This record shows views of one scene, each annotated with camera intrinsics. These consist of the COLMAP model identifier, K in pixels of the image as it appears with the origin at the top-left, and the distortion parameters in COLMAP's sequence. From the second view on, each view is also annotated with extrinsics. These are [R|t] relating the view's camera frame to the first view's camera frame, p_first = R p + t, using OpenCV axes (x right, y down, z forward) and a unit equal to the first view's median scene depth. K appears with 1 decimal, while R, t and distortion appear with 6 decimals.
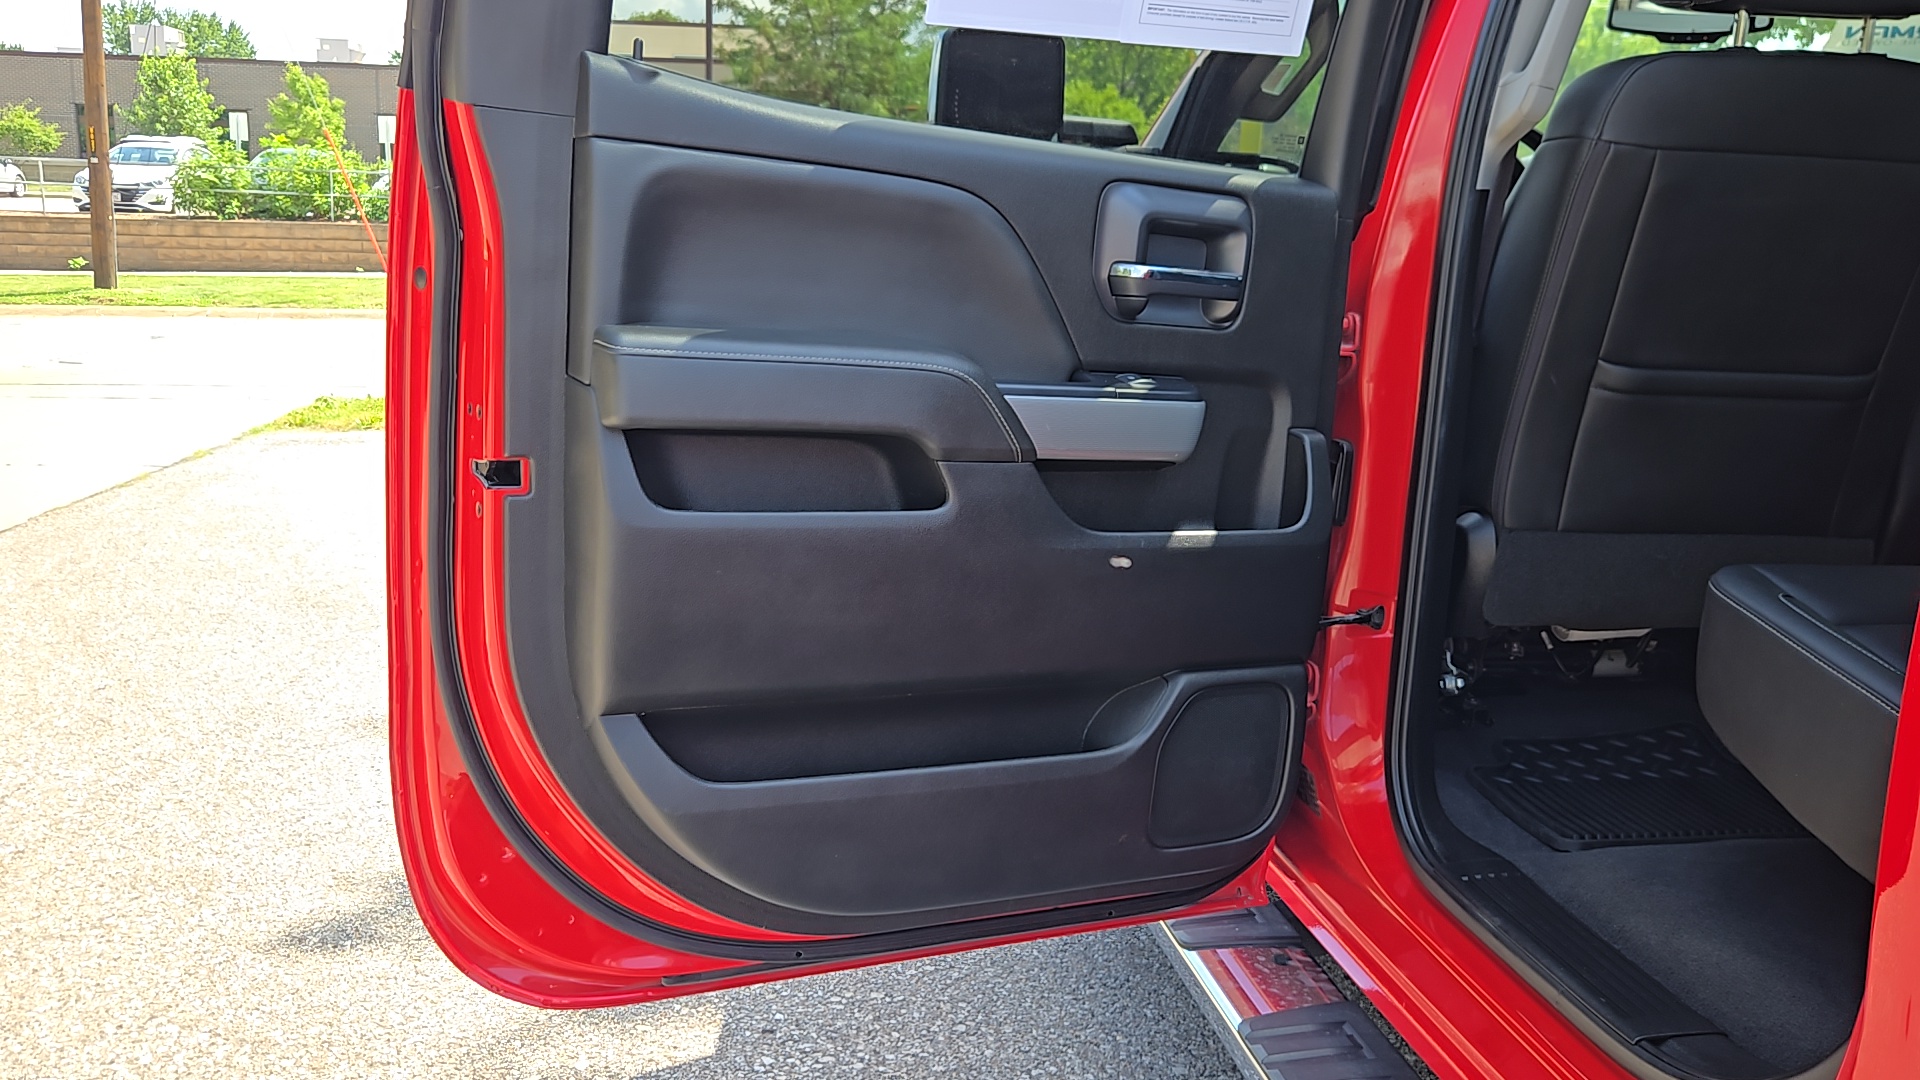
lens RADIAL K [[1611.9, 0, 971.6], [0, 1611.9, 540.5], [0, 0, 1]] dist [0.008798, -0.019006]
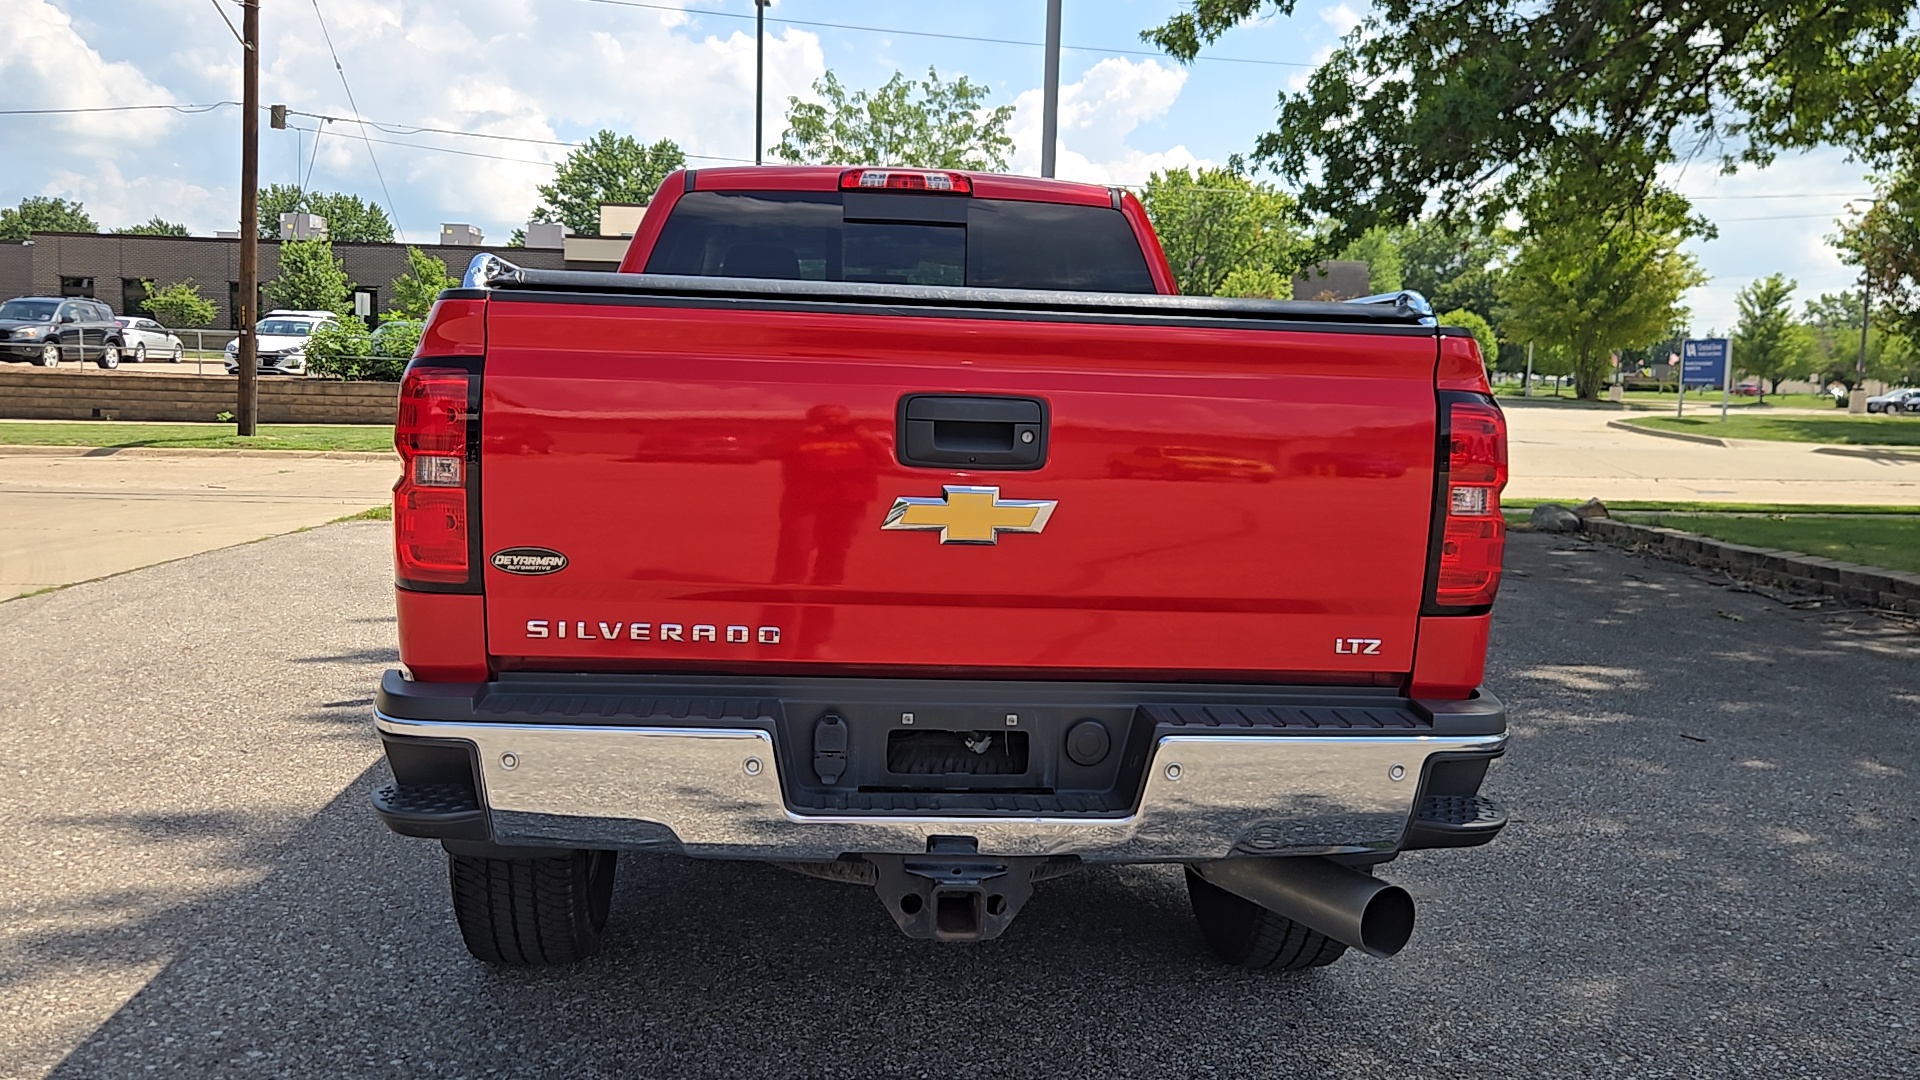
lens RADIAL K [[1611.9, 0, 945.4], [0, 1611.9, 536.3], [0, 0, 1]] dist [0.008798, -0.019006]
pose [[0.996917, 0.008124, -0.078042, 0.064044], [-0.016089, 0.994657, -0.101975, 0.026501], [0.076797, 0.102916, 0.991721, -0.120829]]
